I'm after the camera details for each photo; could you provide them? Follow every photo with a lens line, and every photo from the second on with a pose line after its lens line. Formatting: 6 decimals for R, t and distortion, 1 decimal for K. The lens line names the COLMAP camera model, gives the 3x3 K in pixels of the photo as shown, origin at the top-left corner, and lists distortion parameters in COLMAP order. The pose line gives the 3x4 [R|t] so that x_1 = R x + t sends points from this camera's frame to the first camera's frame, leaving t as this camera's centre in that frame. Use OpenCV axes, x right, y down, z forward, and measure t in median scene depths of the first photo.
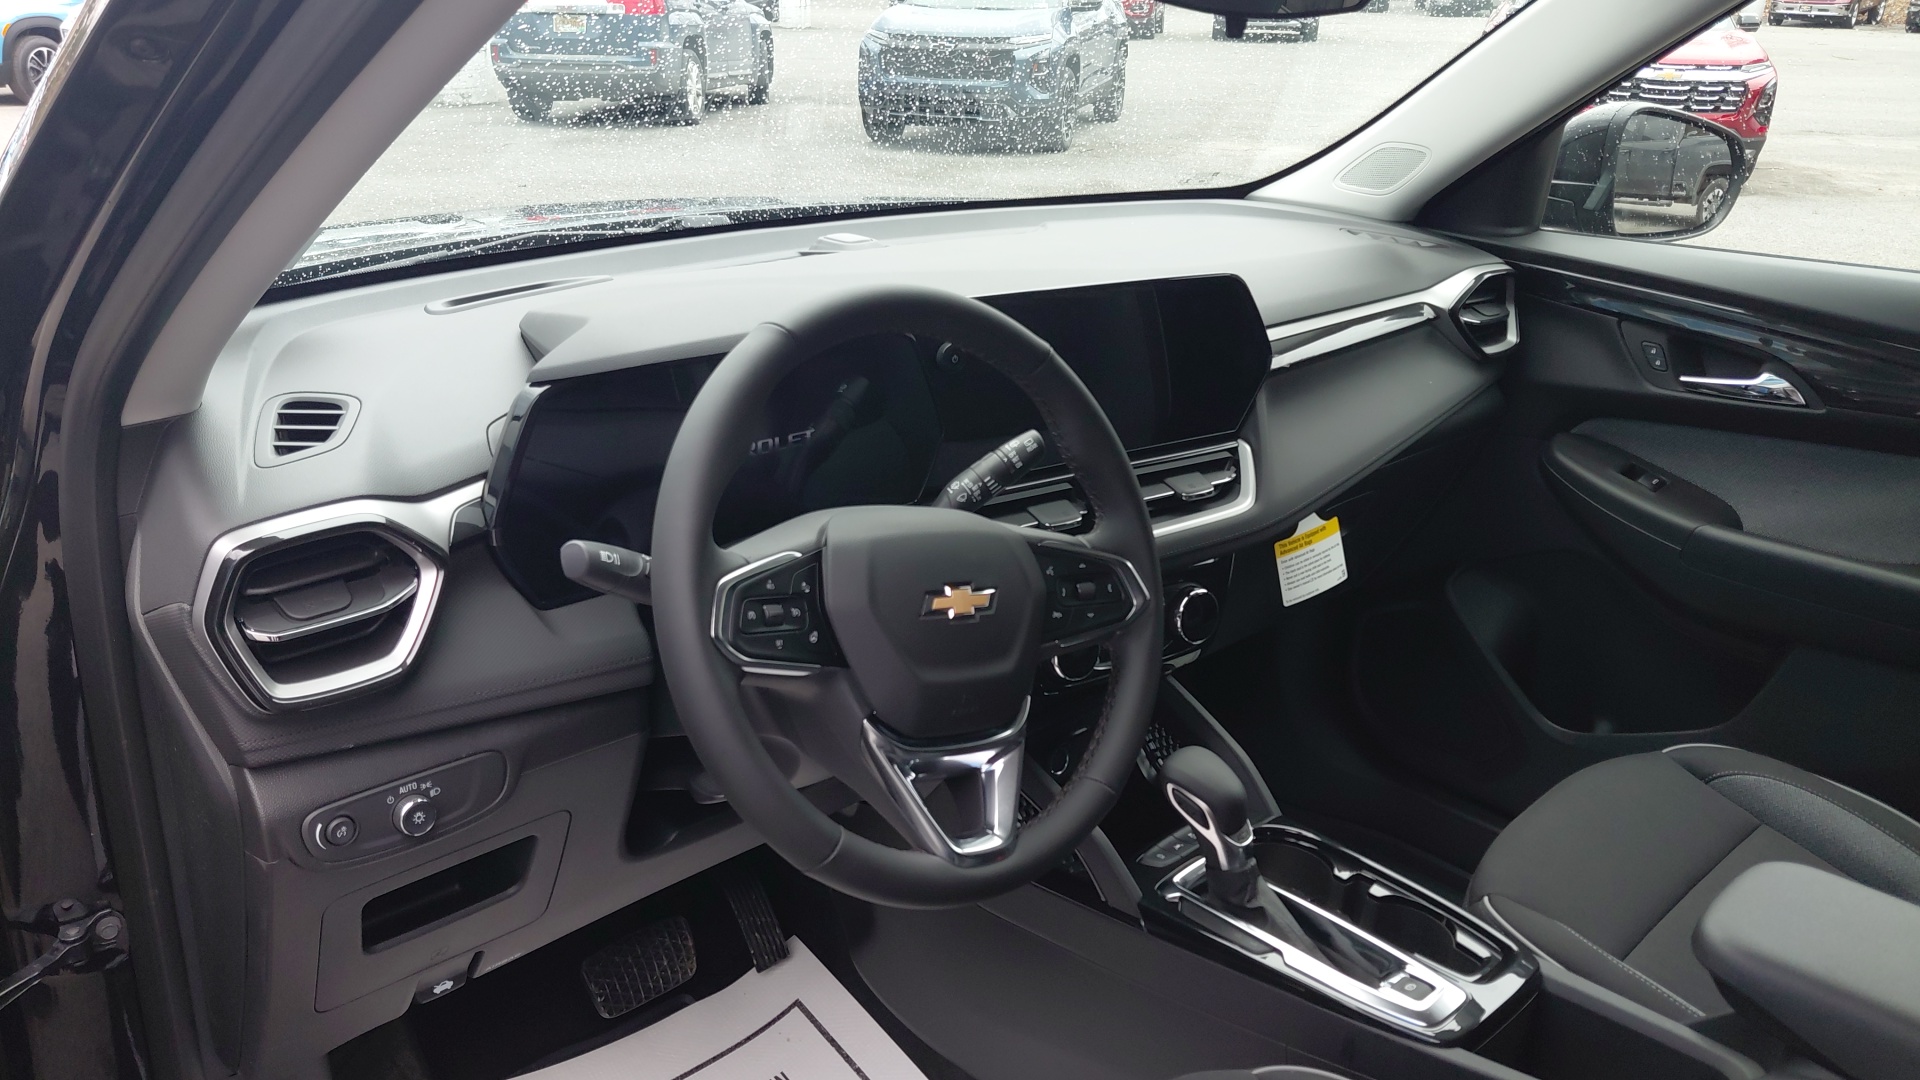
lens RADIAL K [[1402.5, 0, 960.0], [0, 1402.5, 540.0], [0, 0, 1]] dist [0.044388, 0.000352]
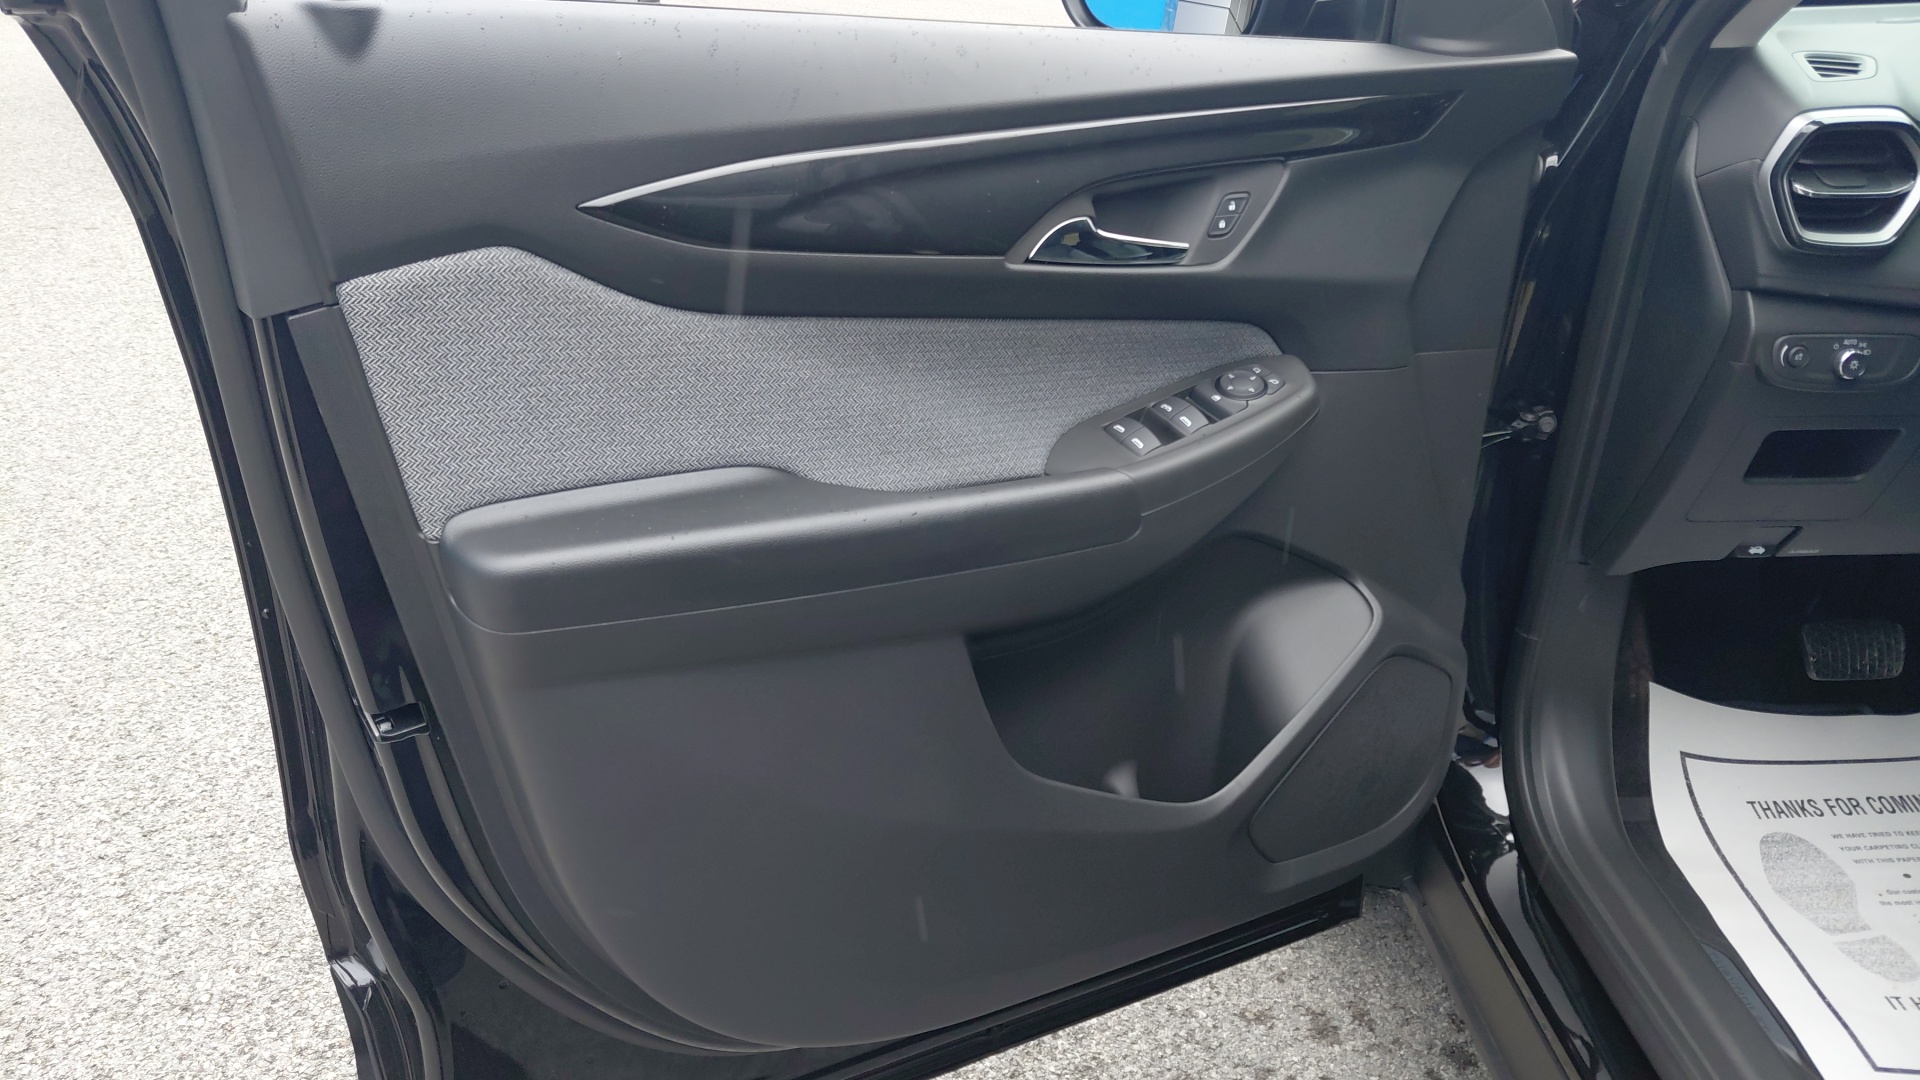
lens RADIAL K [[1443.2, 0, 983.5], [0, 1443.2, 536.7], [0, 0, 1]] dist [0.004990, -0.032480]
pose [[0.765534, 0.264188, -0.586653, -0.143693], [-0.225304, 0.964151, 0.140183, 0.284283], [0.602657, 0.024860, 0.797613, -0.455792]]
